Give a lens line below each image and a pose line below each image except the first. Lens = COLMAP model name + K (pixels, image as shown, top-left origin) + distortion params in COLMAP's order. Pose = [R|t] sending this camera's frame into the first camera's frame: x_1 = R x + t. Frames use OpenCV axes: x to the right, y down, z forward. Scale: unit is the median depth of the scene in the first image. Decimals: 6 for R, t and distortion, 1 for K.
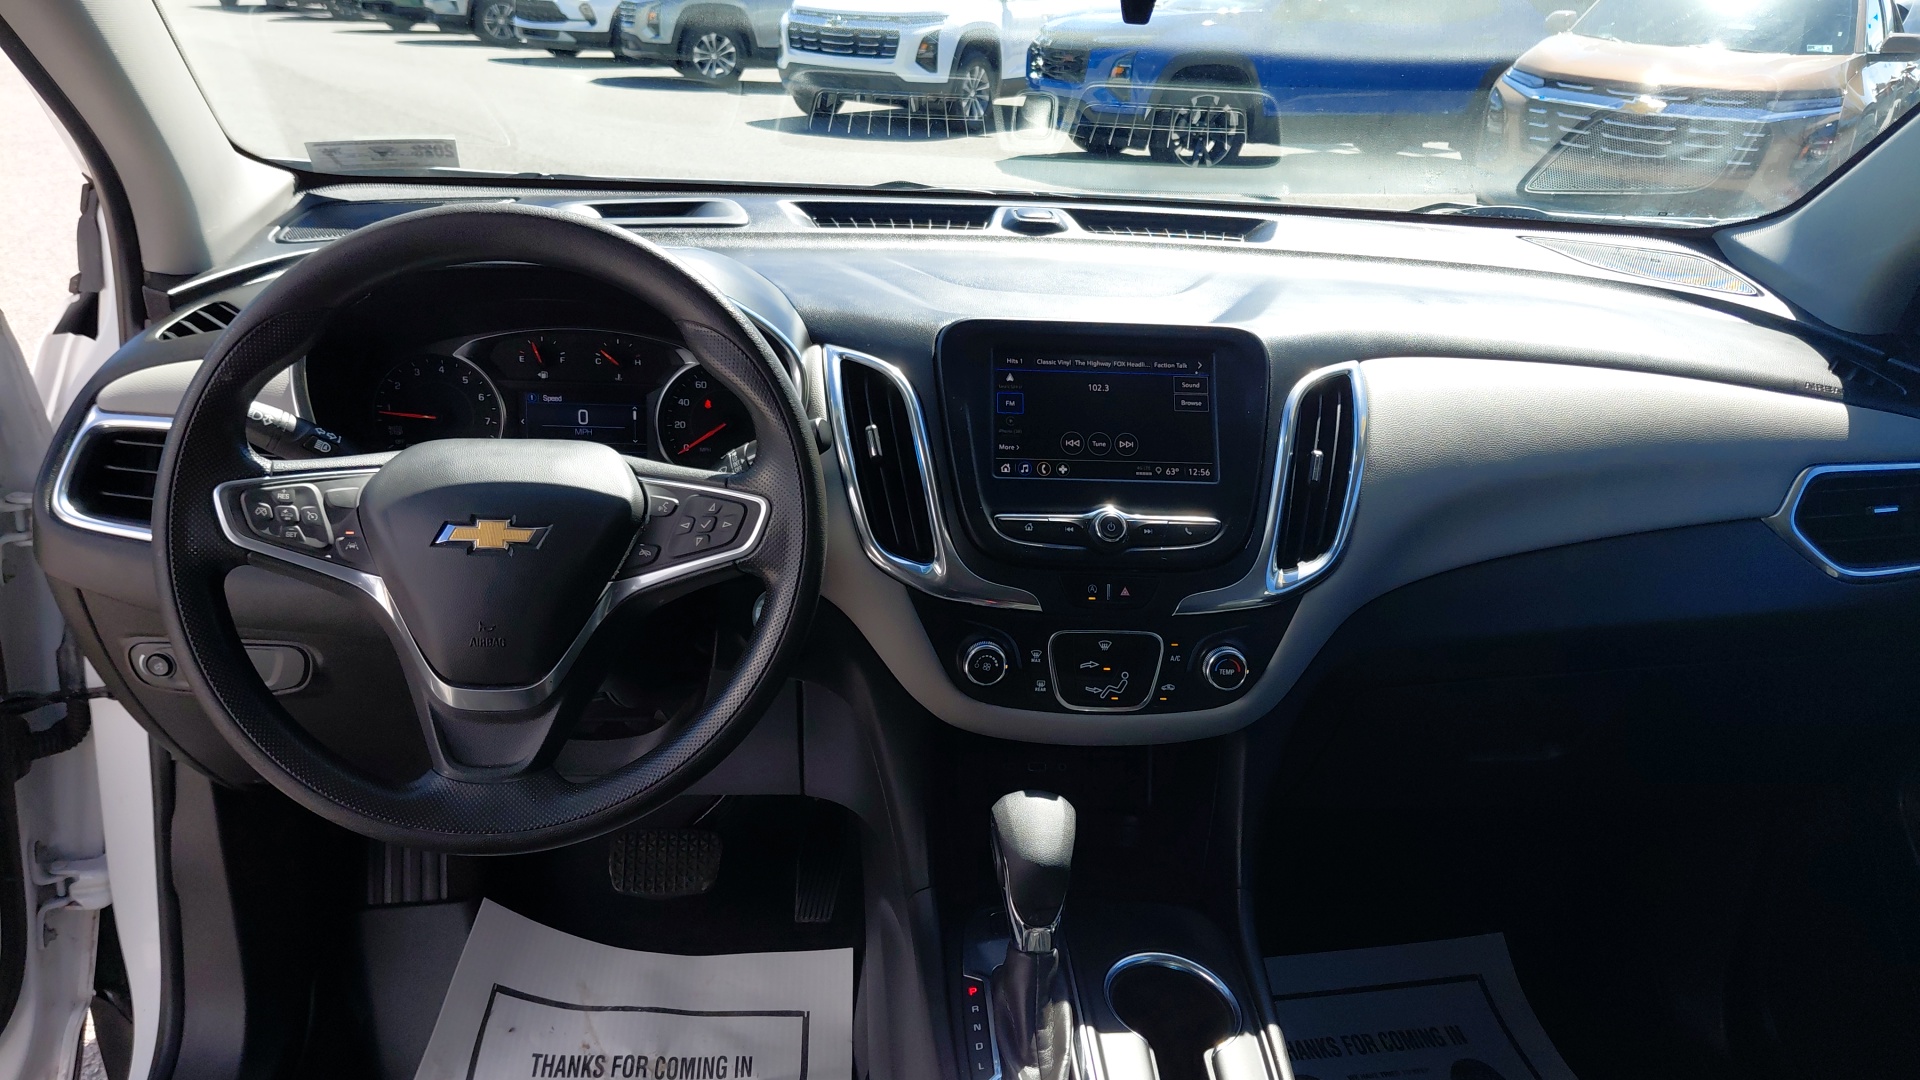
lens RADIAL K [[1424.9, 0, 967.8], [0, 1424.9, 511.6], [0, 0, 1]] dist [0.113724, -0.212317]
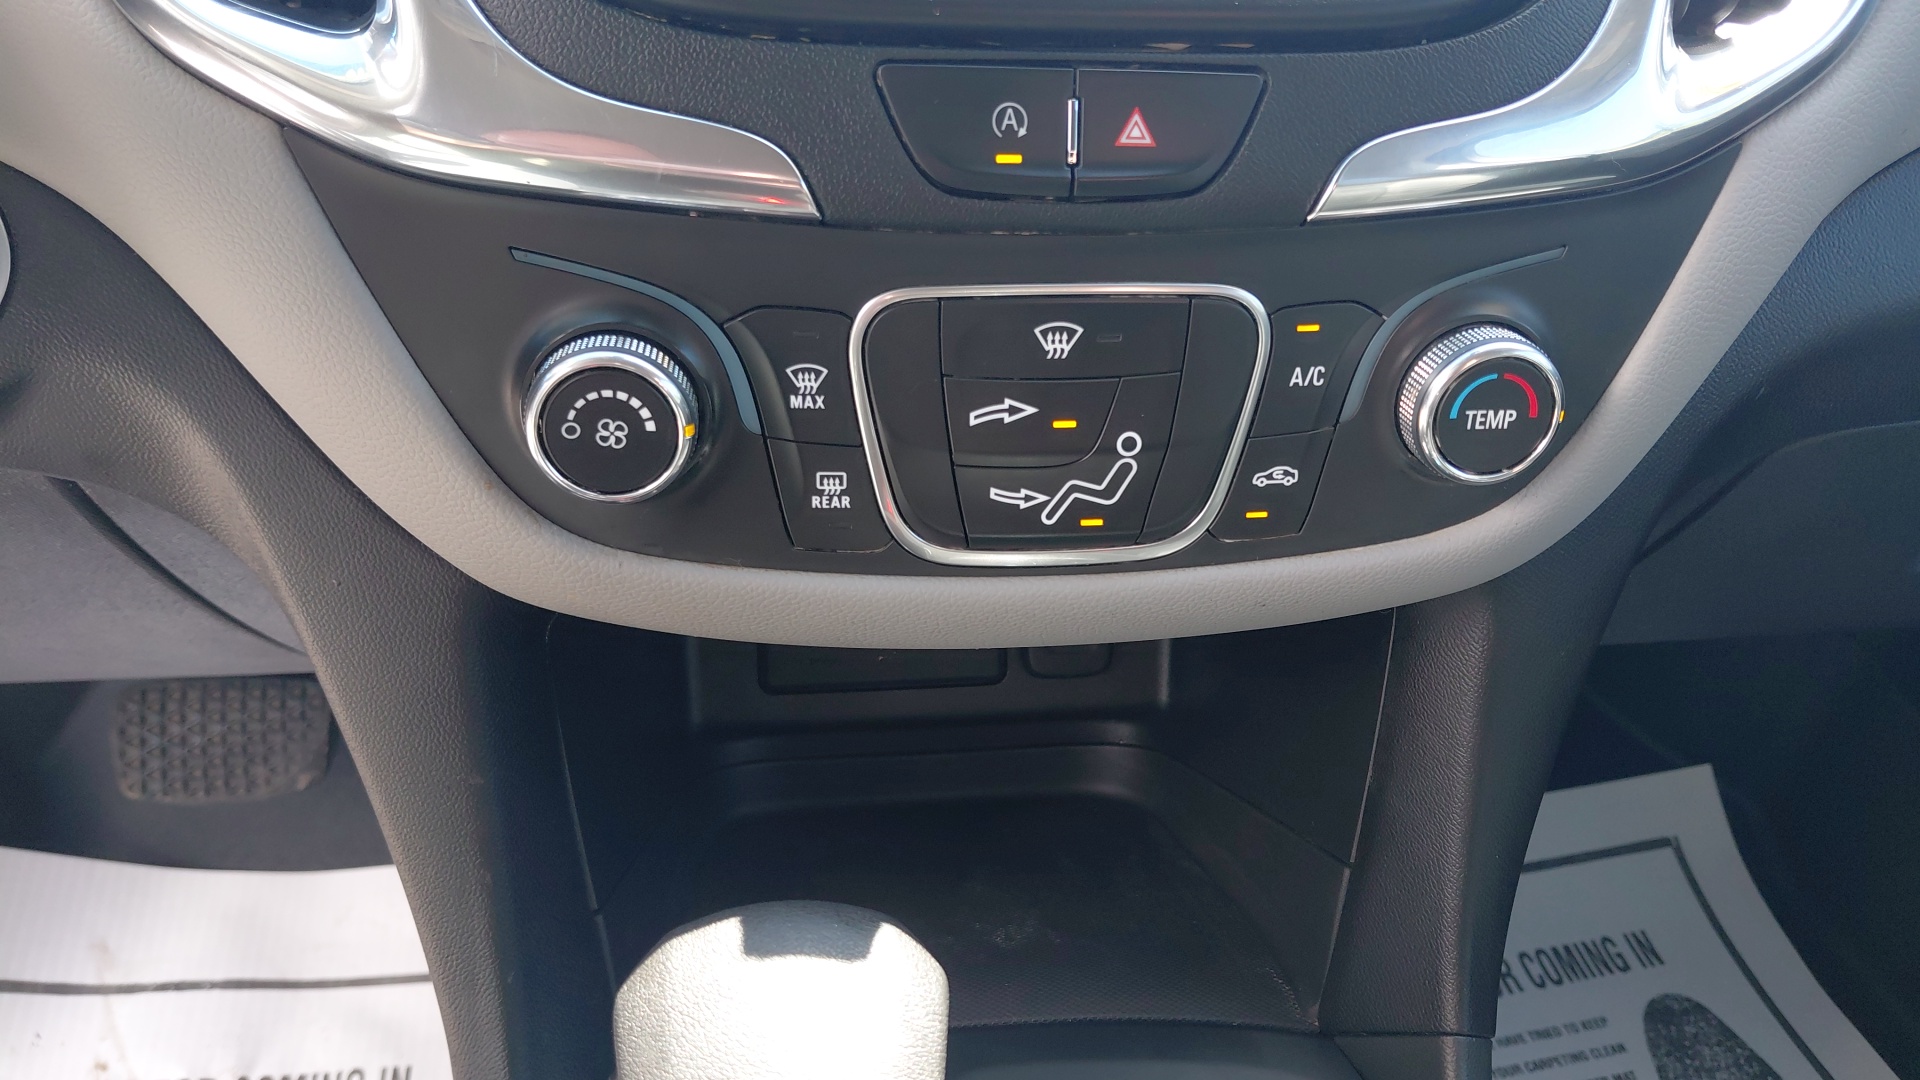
lens RADIAL K [[1482.4, 0, 934.7], [0, 1482.4, 543.9], [0, 0, 1]] dist [0.104201, -0.220835]
pose [[0.999458, -0.027798, 0.017661, 0.064330], [0.022227, 0.965047, 0.261131, 0.054951], [-0.024303, -0.260597, 0.965142, 0.694325]]
